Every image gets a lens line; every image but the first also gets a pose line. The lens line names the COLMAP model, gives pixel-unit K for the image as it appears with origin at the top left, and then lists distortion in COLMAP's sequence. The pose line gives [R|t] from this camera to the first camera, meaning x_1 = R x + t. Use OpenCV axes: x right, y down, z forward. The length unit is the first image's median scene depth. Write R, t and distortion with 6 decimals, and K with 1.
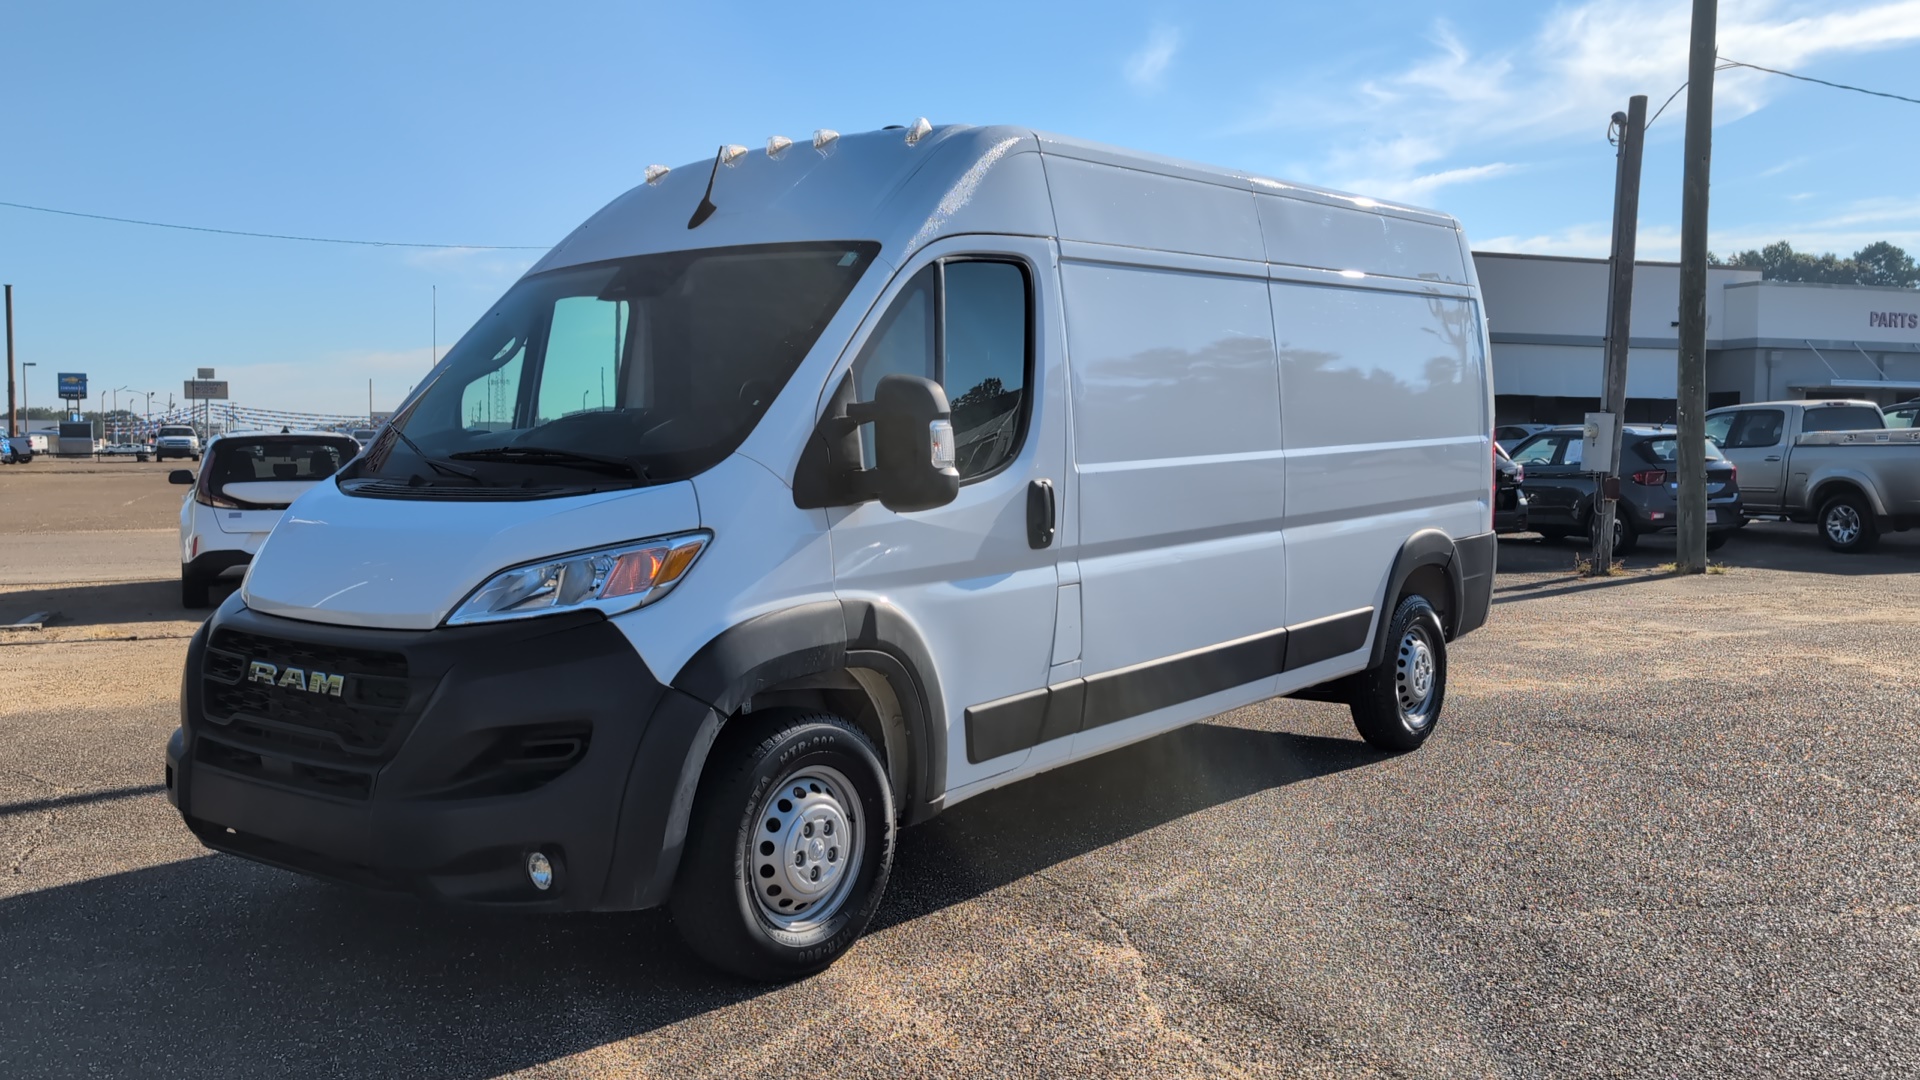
lens RADIAL K [[1635.6, 0, 957.7], [0, 1635.6, 551.3], [0, 0, 1]] dist [0.027341, -0.019638]
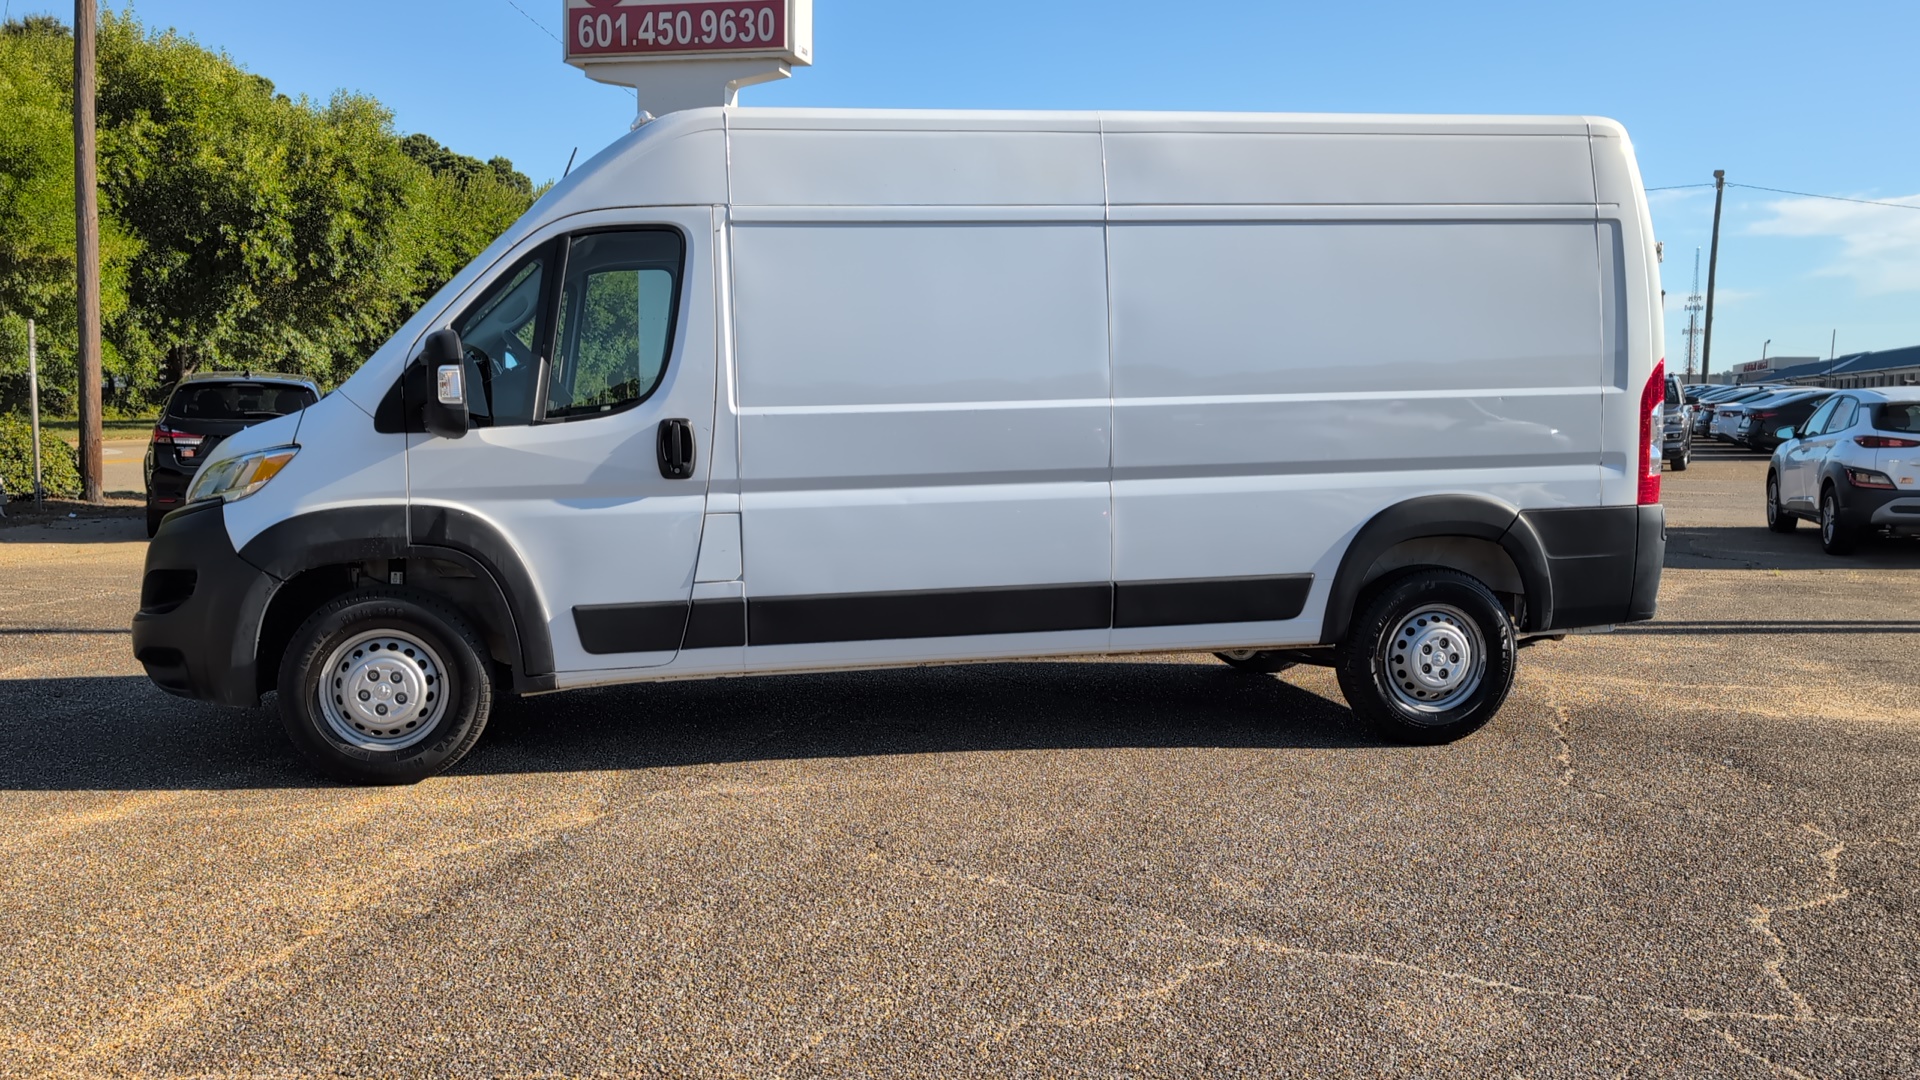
lens RADIAL K [[1605.5, 0, 954.2], [0, 1605.5, 565.2], [0, 0, 1]] dist [0.018310, -0.011220]
pose [[0.756667, 0.078304, -0.649094, 0.938173], [-0.053521, 0.996889, 0.057868, -0.017016], [0.651606, -0.009047, 0.758504, 0.268347]]
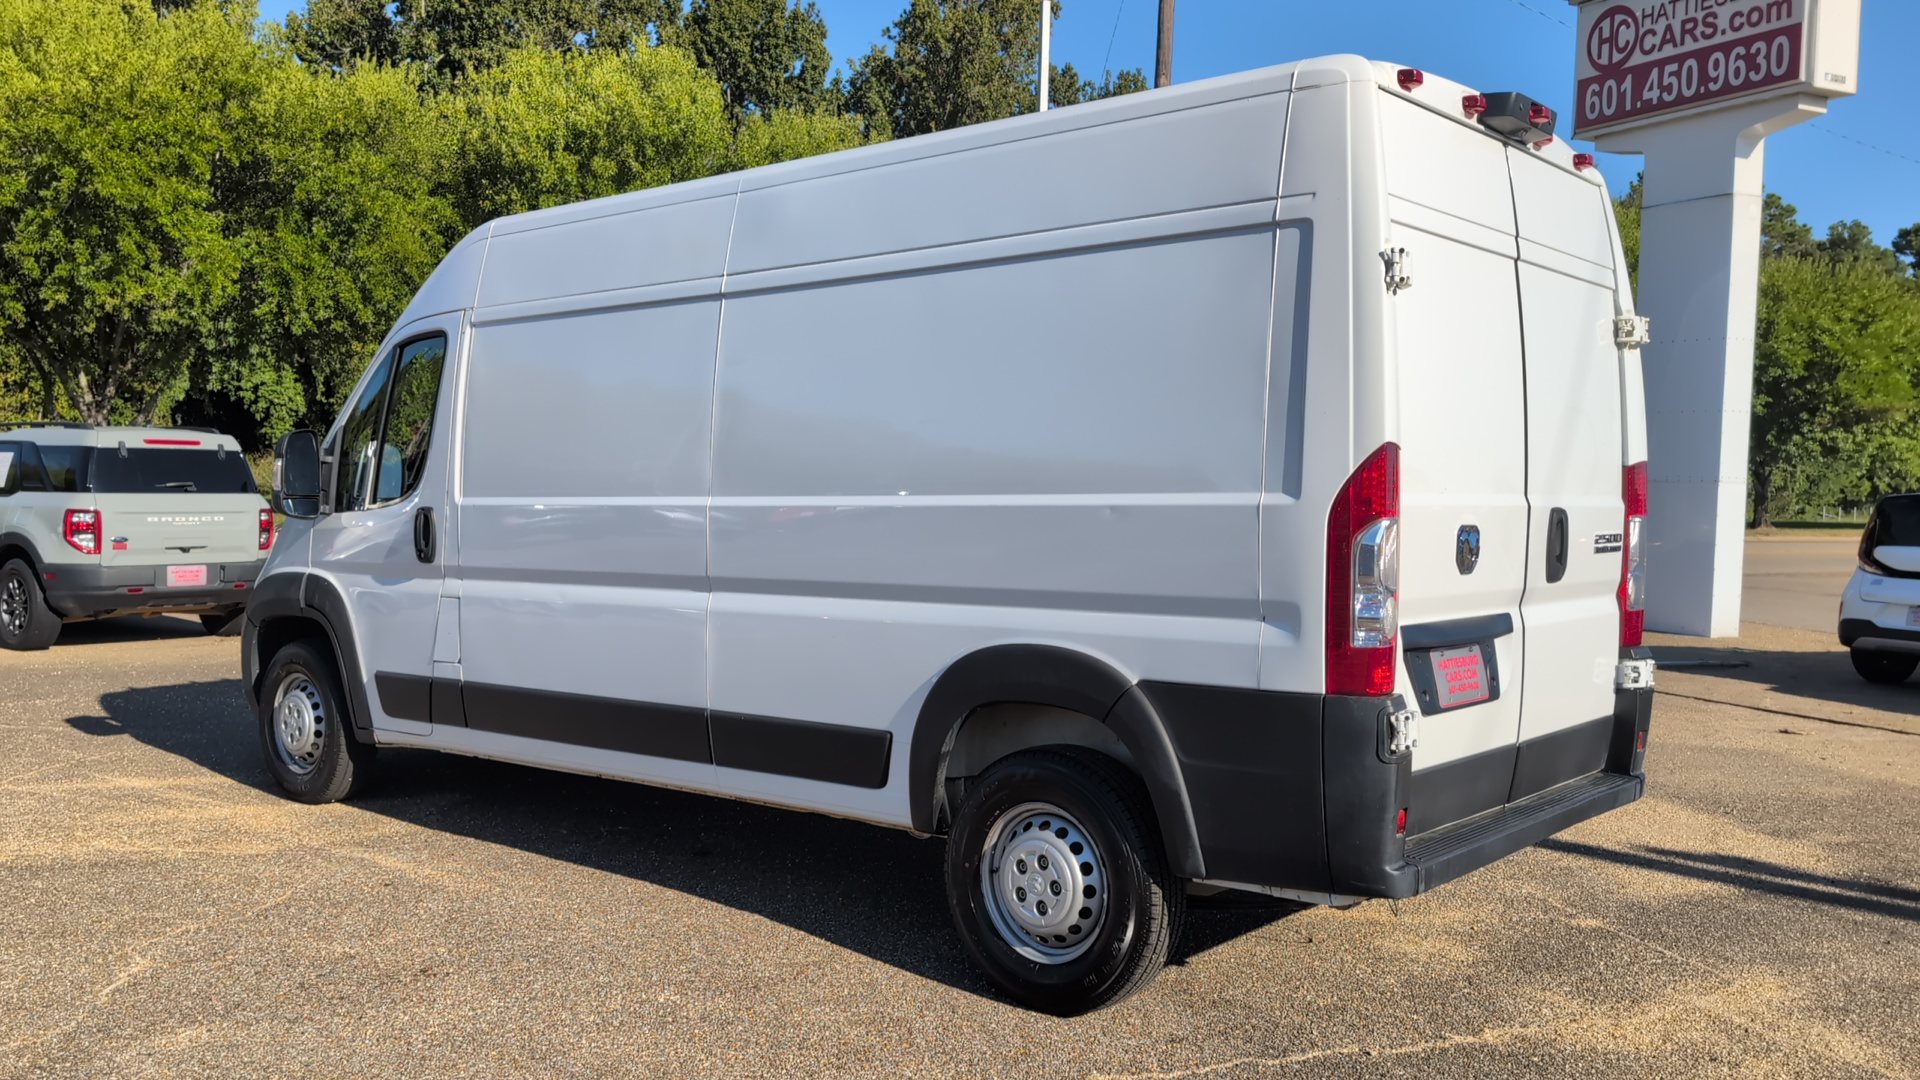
lens RADIAL K [[1605.5, 0, 954.2], [0, 1605.5, 565.2], [0, 0, 1]] dist [0.018310, -0.011220]
pose [[-0.024043, 0.058171, -0.998017, 1.264931], [-0.087805, 0.994325, 0.060071, -0.109373], [0.995847, 0.089075, -0.018799, 1.424511]]
